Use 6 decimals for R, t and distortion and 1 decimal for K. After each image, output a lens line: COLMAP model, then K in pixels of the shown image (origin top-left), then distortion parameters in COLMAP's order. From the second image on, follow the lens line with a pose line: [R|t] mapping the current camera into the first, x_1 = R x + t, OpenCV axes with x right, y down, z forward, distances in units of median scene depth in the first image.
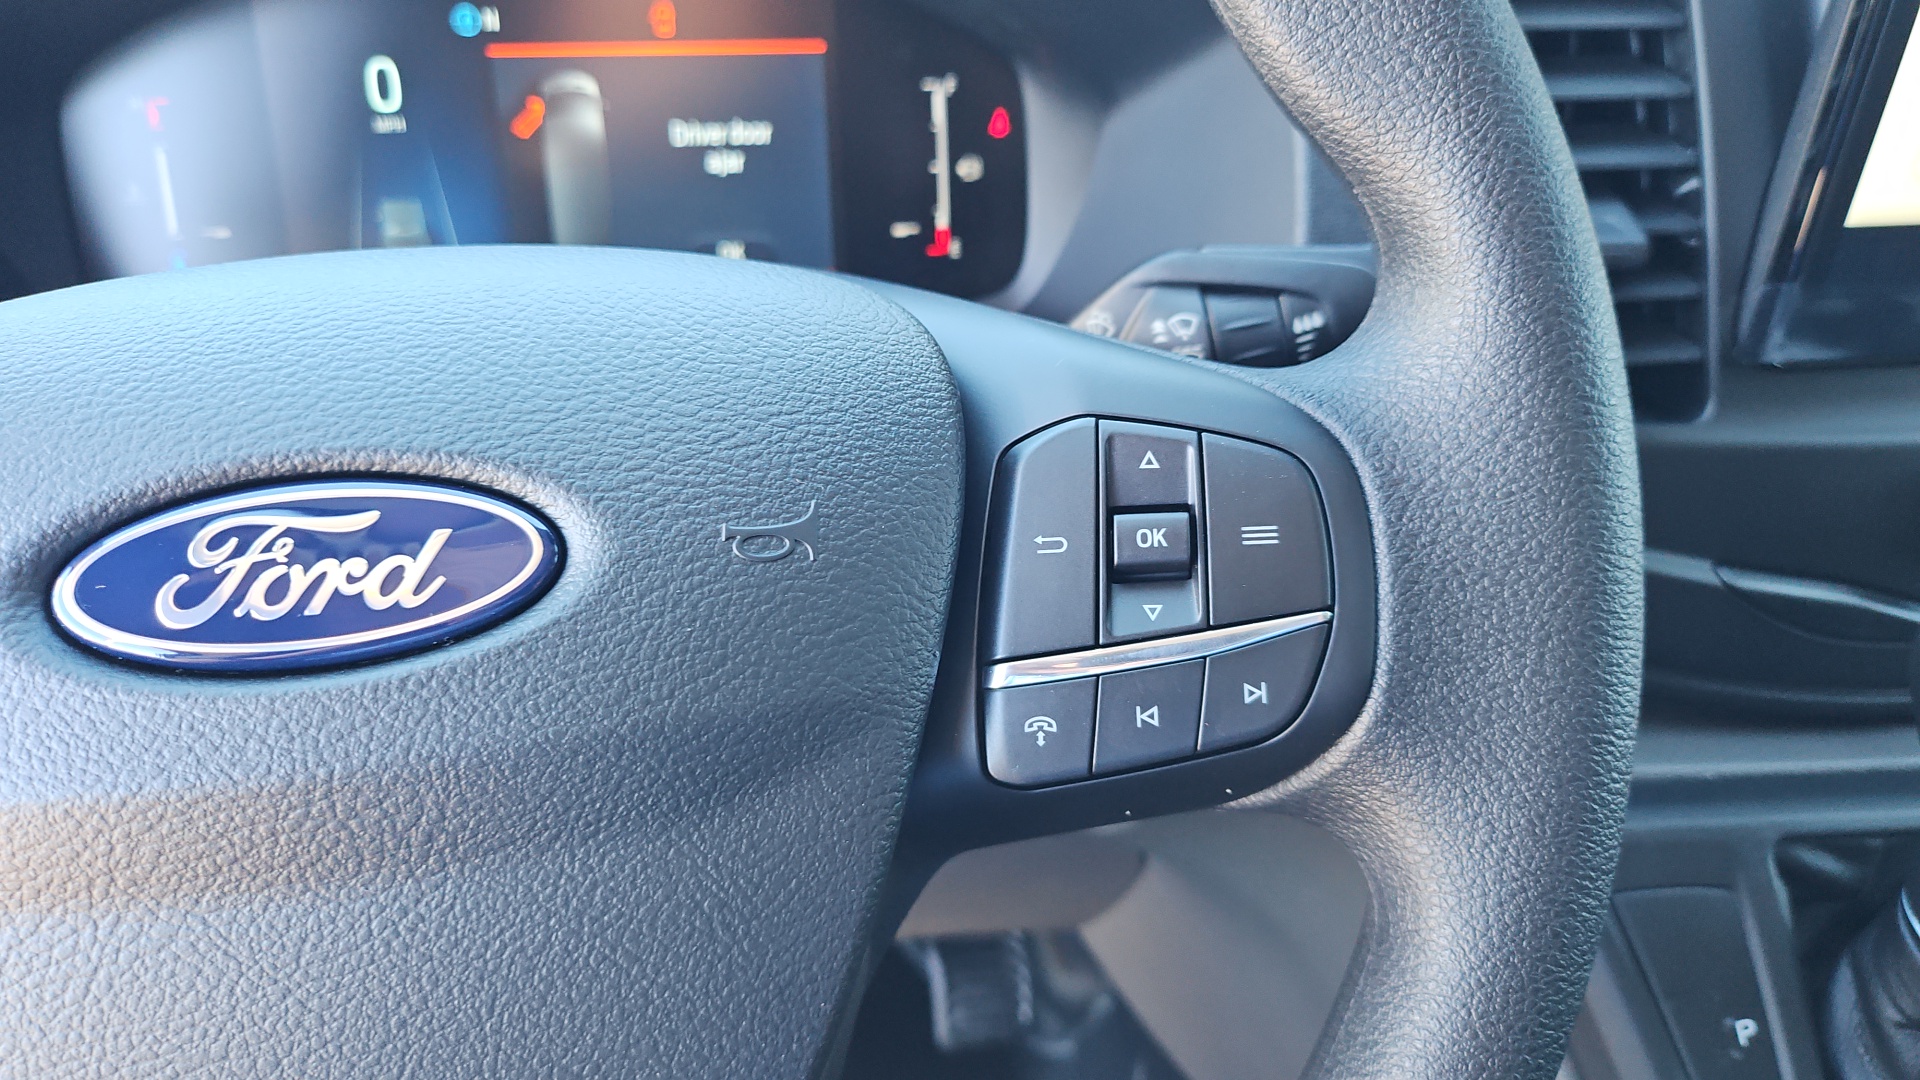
lens RADIAL K [[1376.6, 0, 975.7], [0, 1376.6, 536.2], [0, 0, 1]] dist [0.018840, -0.009726]
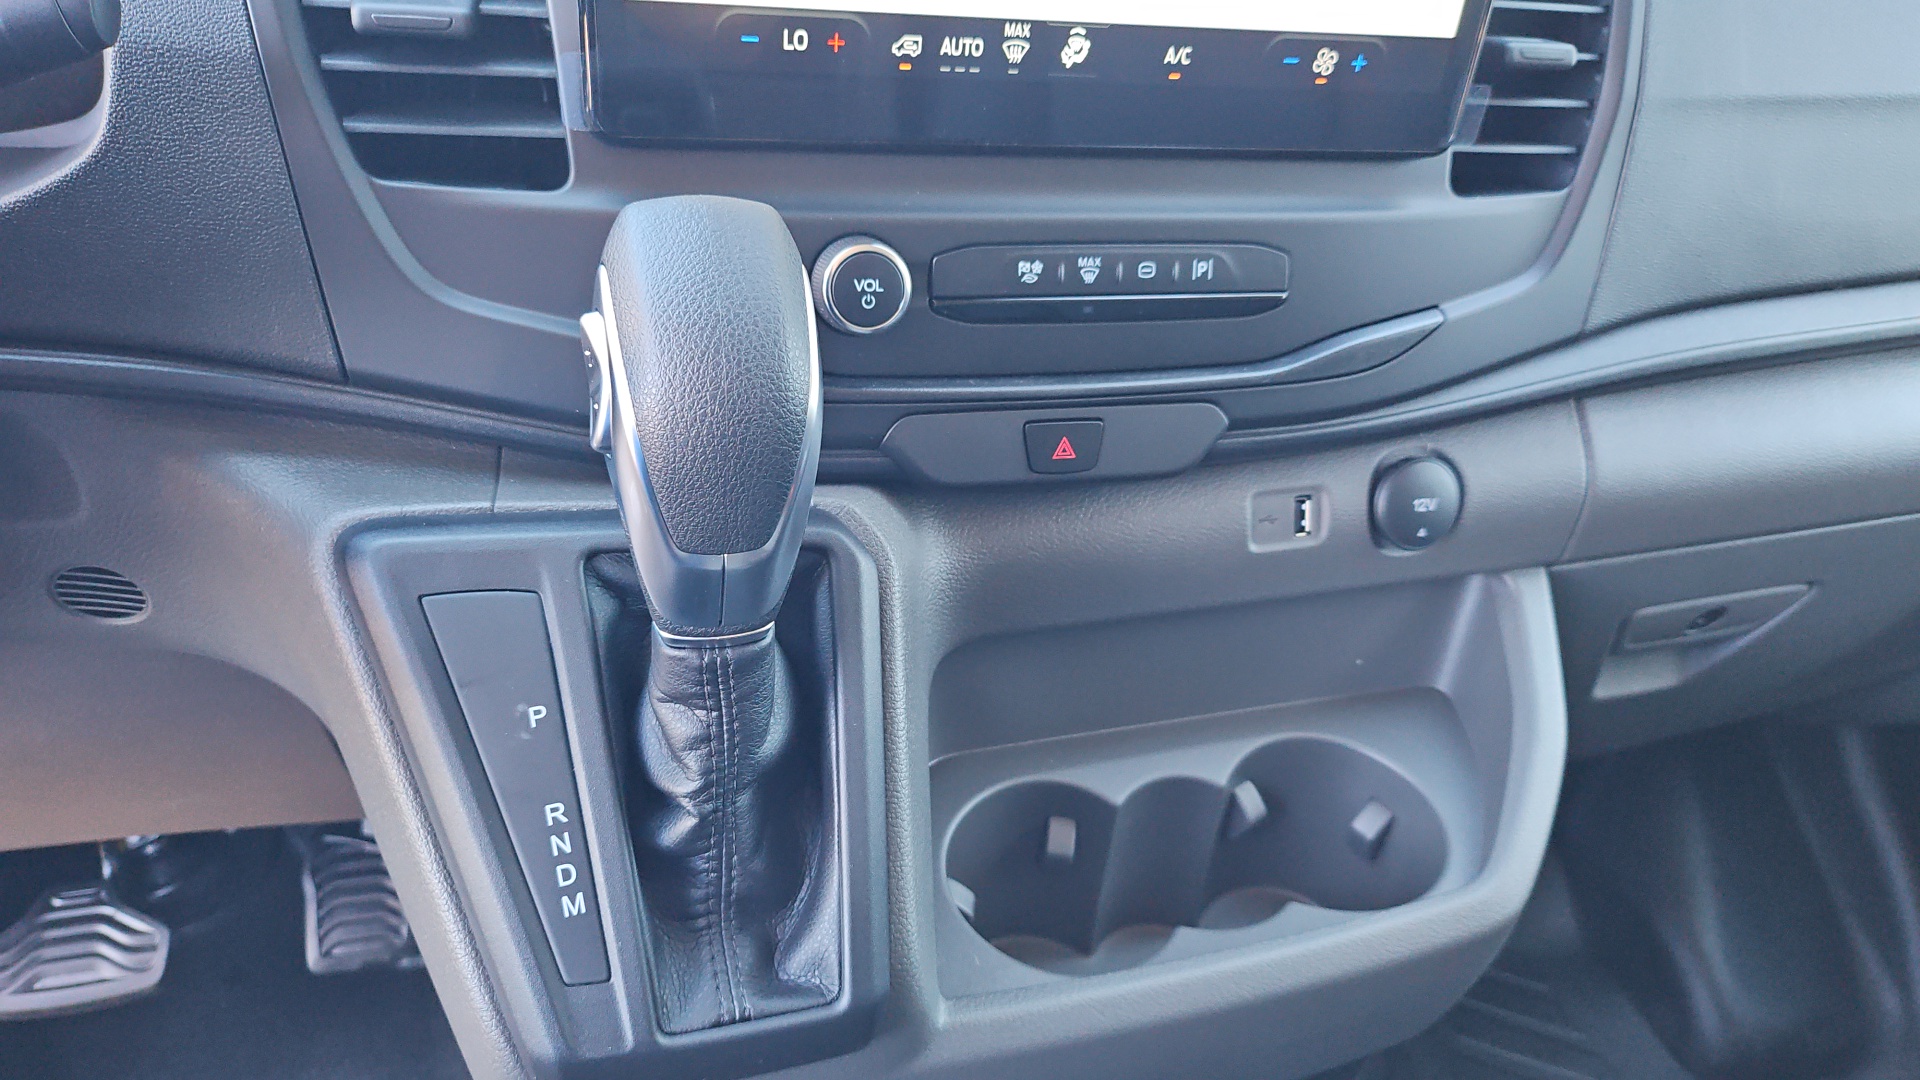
lens RADIAL K [[1376.6, 0, 955.6], [0, 1376.6, 544.6], [0, 0, 1]] dist [0.018840, -0.009726]
pose [[0.986102, -0.001591, 0.166131, 1.161907], [0.008143, 0.999215, -0.038767, 0.439481], [-0.165939, 0.039581, 0.985341, -0.245525]]
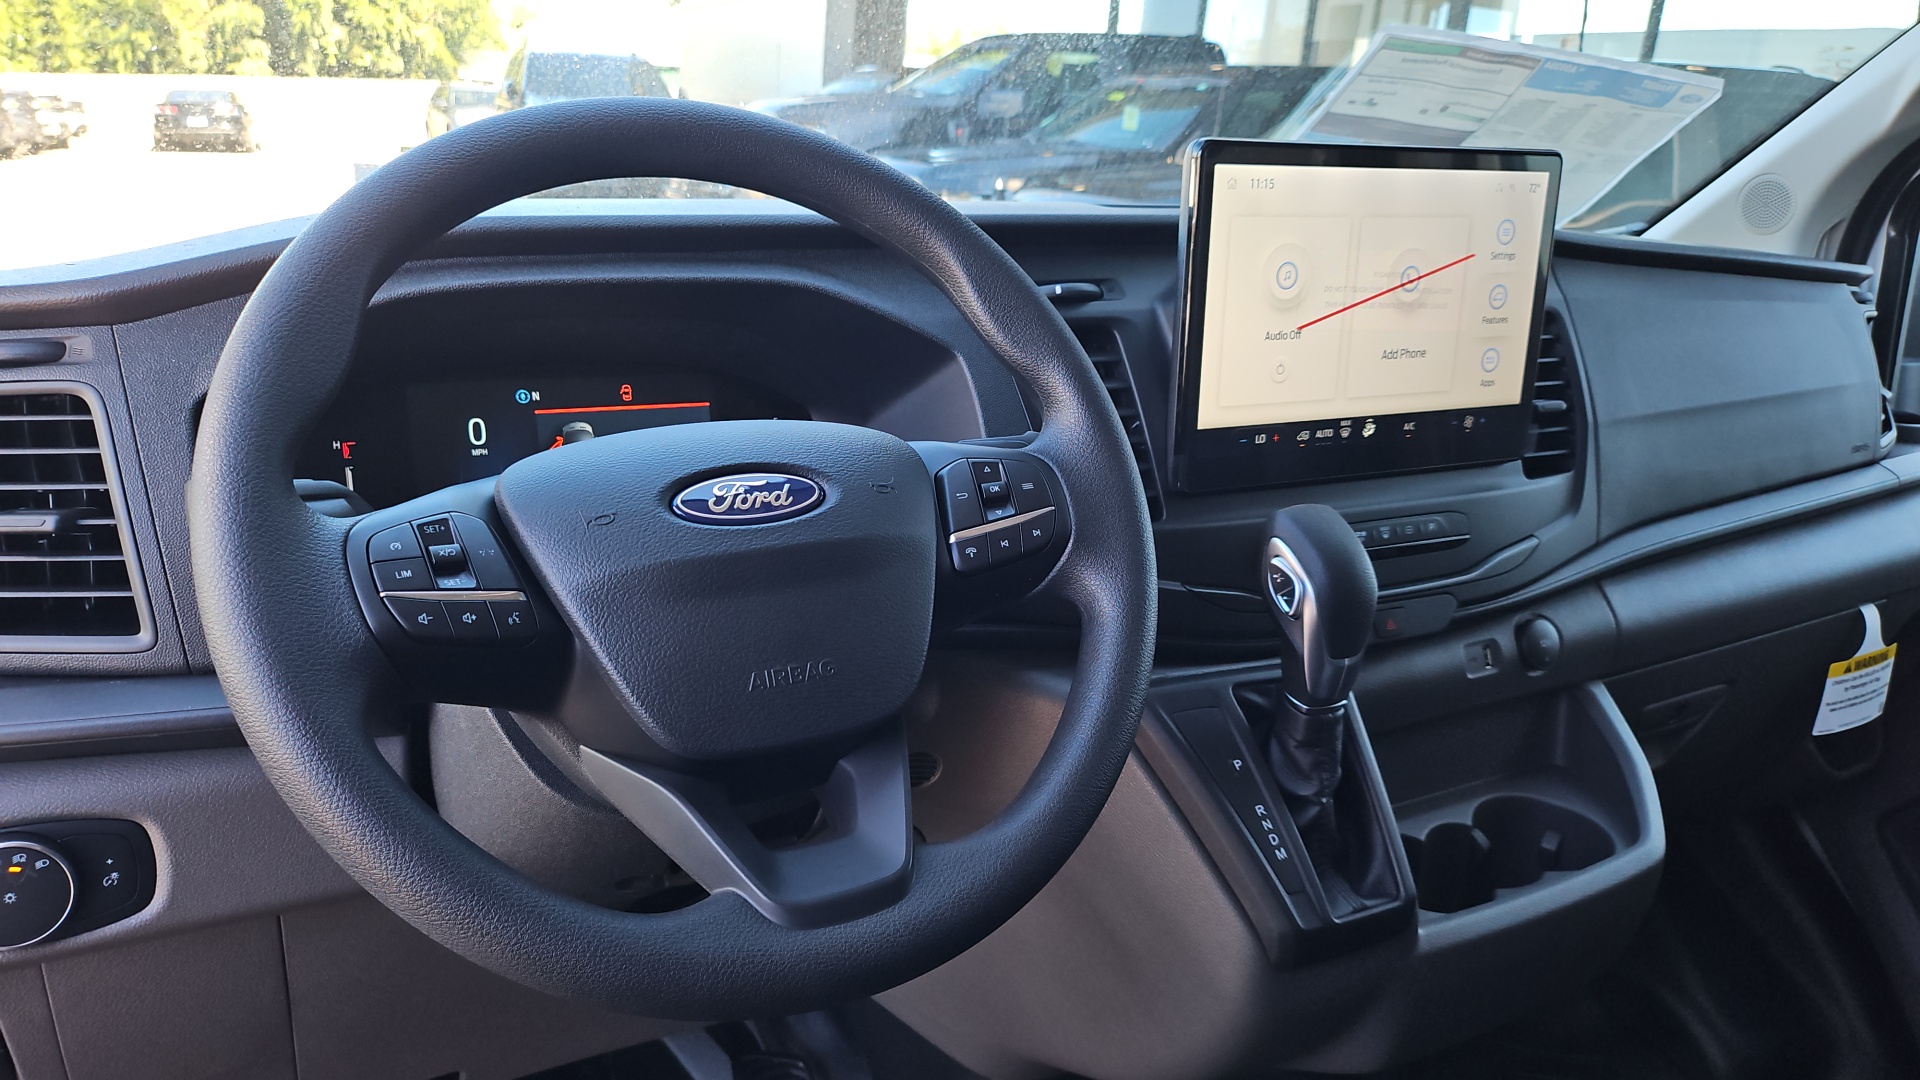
lens RADIAL K [[1376.6, 0, 956.7], [0, 1376.6, 534.8], [0, 0, 1]] dist [0.018840, -0.009726]
pose [[0.945459, -0.074074, 0.317207, -0.912761], [0.172373, 0.940055, -0.294251, 0.966746], [-0.276395, 0.332880, 0.901552, -1.660098]]
